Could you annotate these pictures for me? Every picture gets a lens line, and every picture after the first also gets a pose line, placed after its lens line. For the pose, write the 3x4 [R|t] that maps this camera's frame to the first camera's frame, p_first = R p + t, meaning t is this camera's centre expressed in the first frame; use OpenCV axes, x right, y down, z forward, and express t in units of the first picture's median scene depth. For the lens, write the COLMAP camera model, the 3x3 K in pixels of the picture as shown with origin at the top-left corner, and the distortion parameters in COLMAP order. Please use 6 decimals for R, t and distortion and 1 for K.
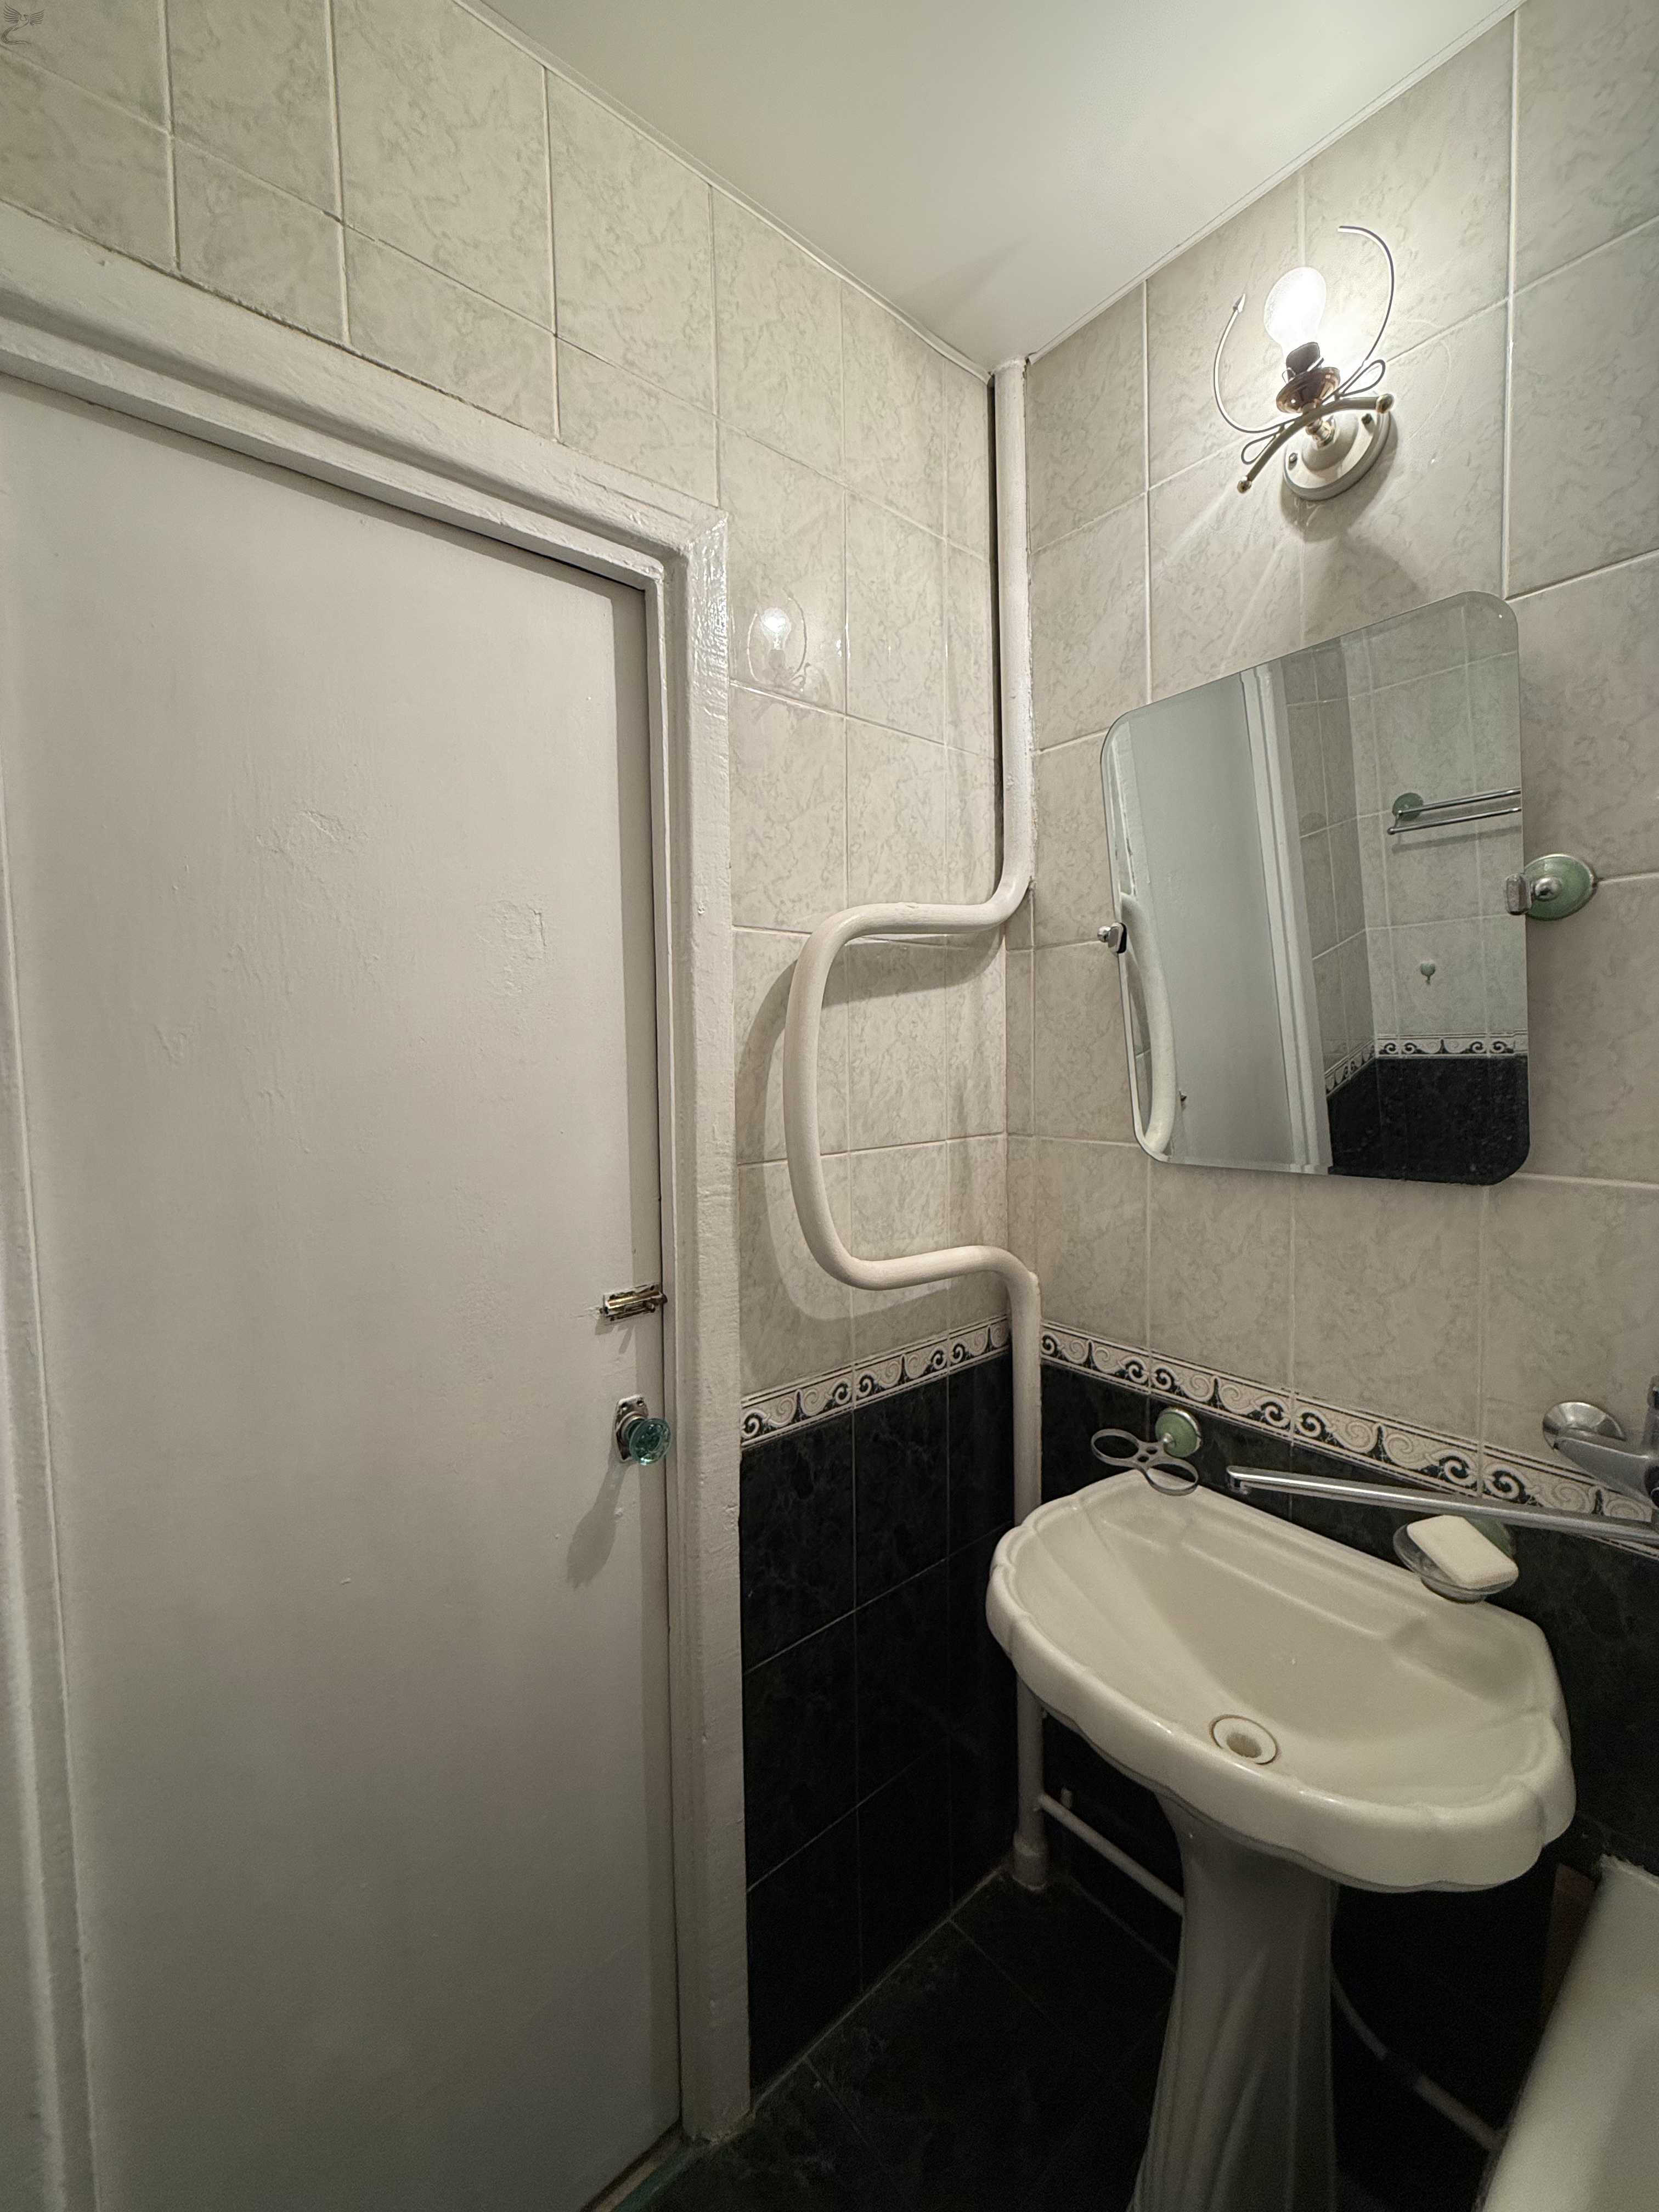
lens RADIAL K [[878.5, 0, 831.5], [0, 878.5, 1093.6], [0, 0, 1]] dist [-0.001558, -0.000466]
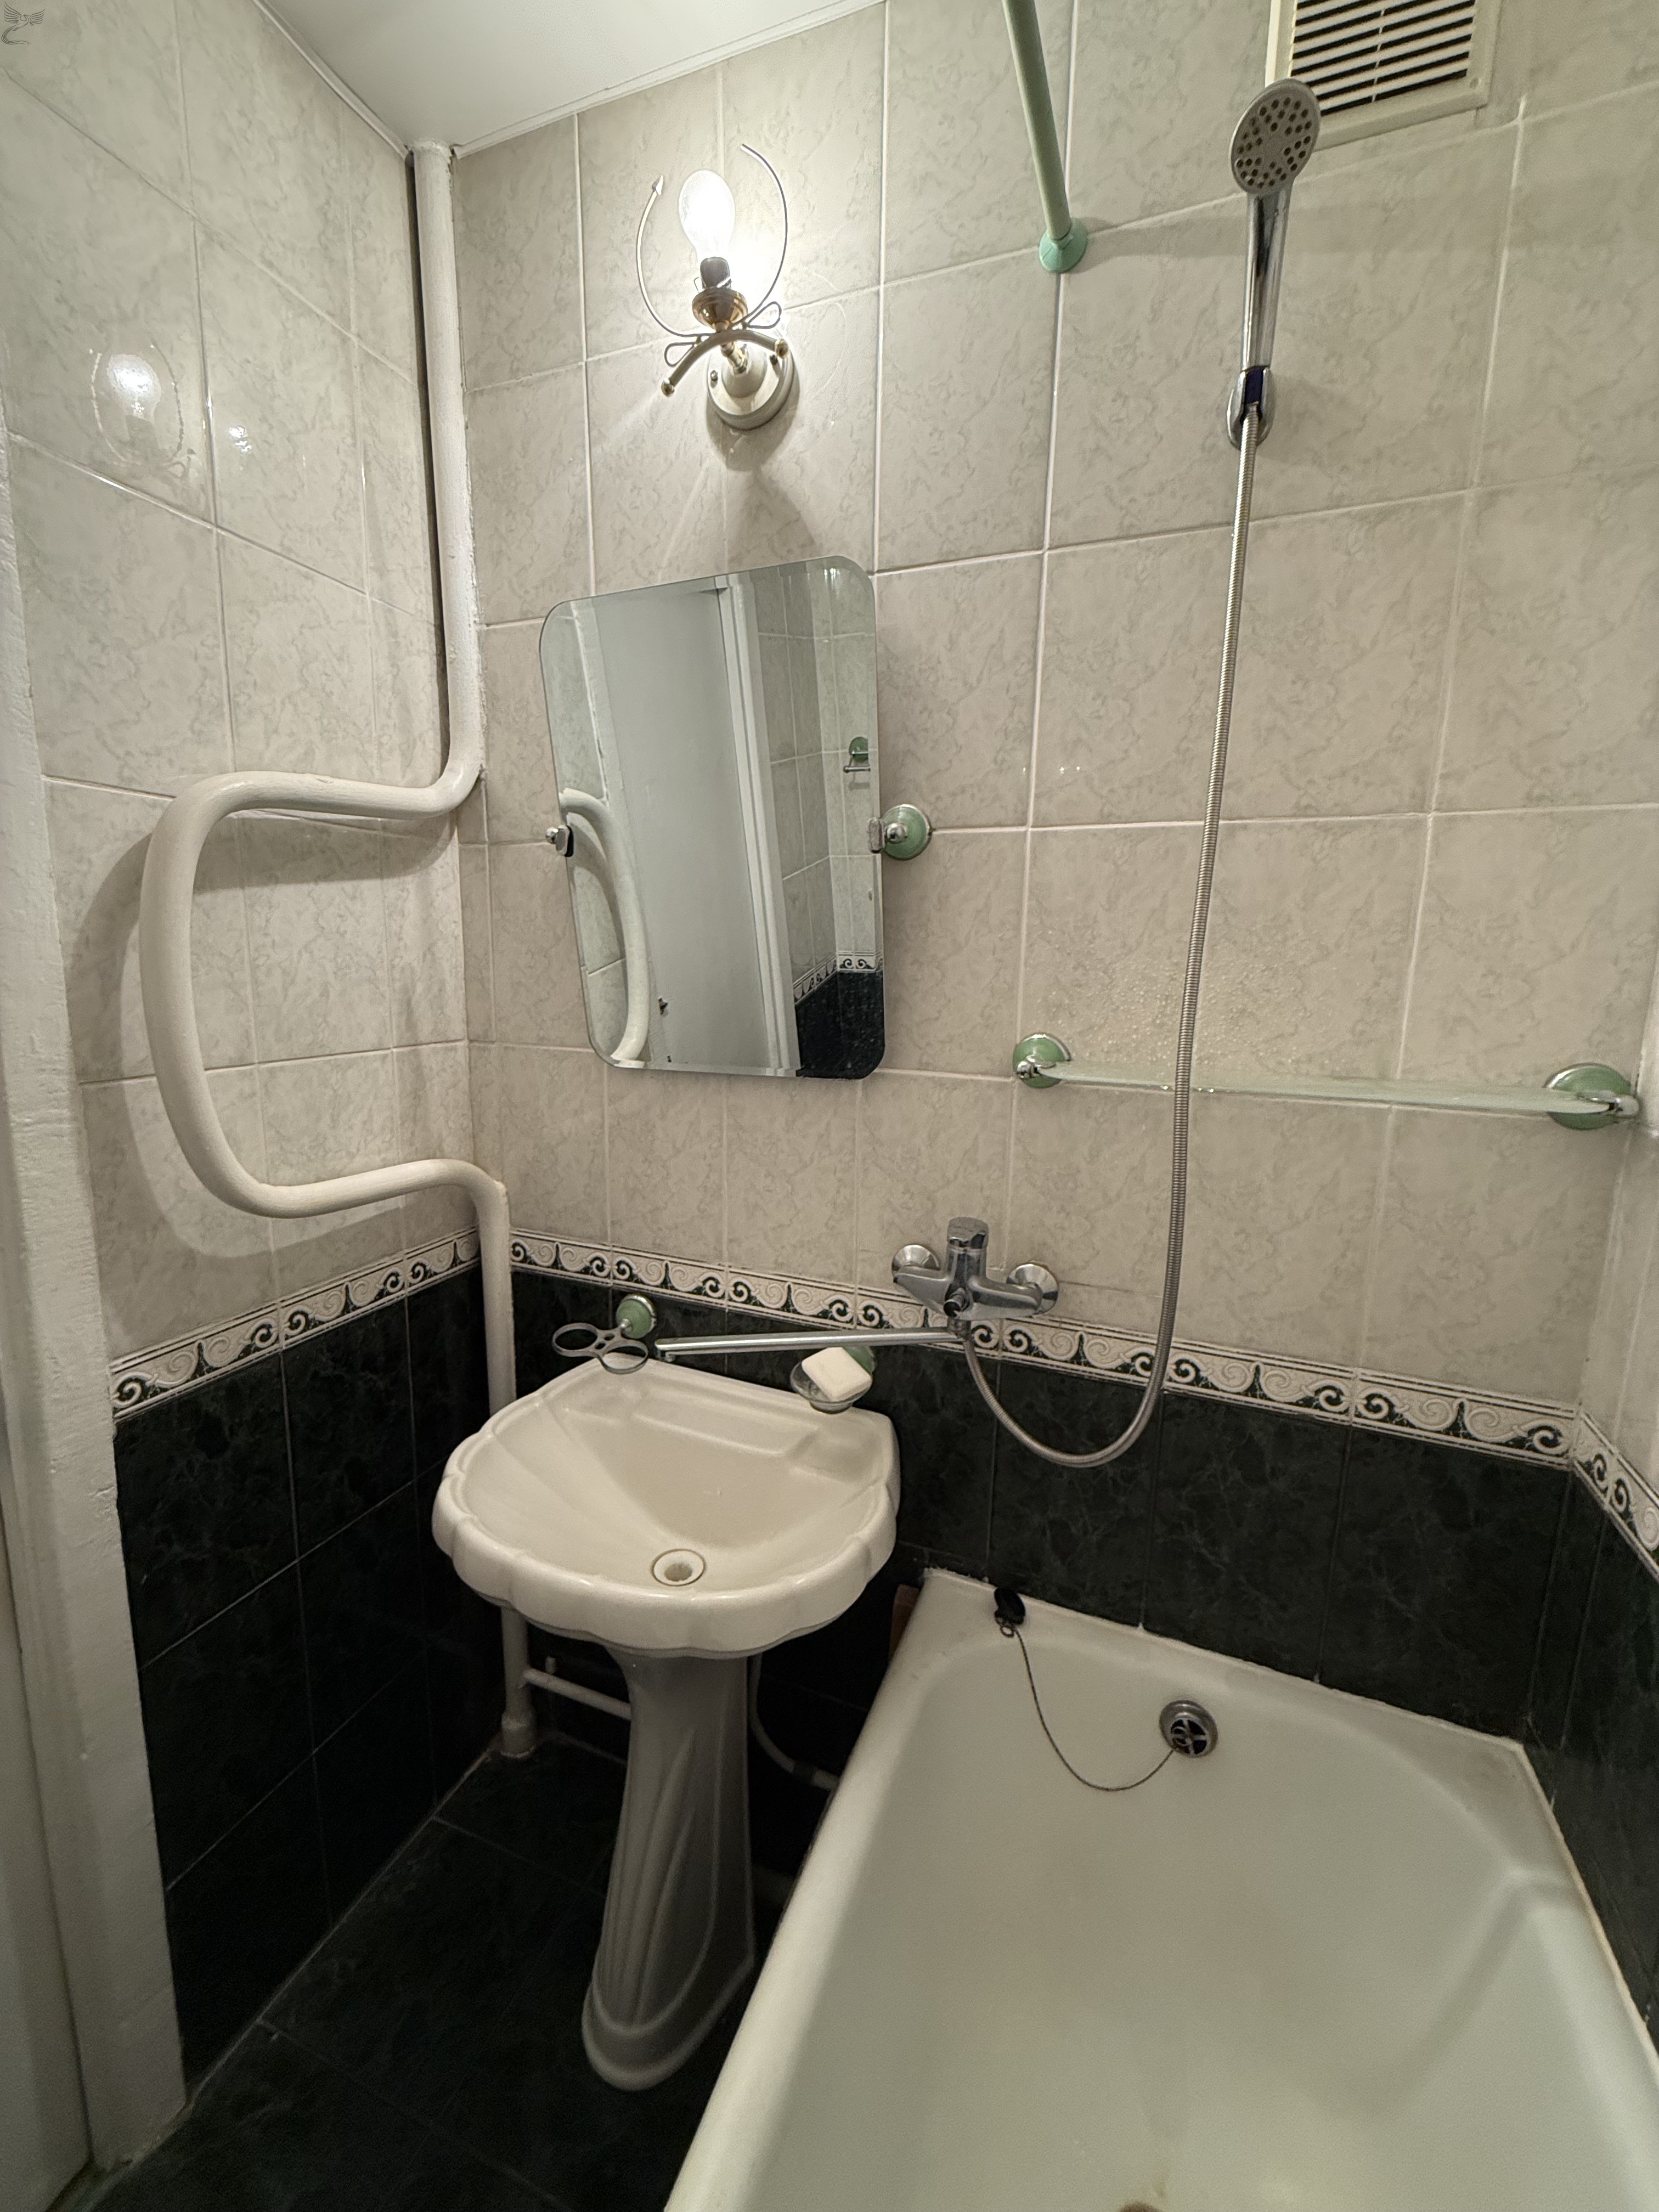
lens RADIAL K [[878.5, 0, 831.5], [0, 878.5, 1093.6], [0, 0, 1]] dist [-0.001558, -0.000466]
pose [[0.873396, -0.040597, 0.485315, 0.096260], [-0.011527, 0.994517, 0.103937, -0.000997], [-0.486874, -0.096372, 0.868140, -0.028472]]
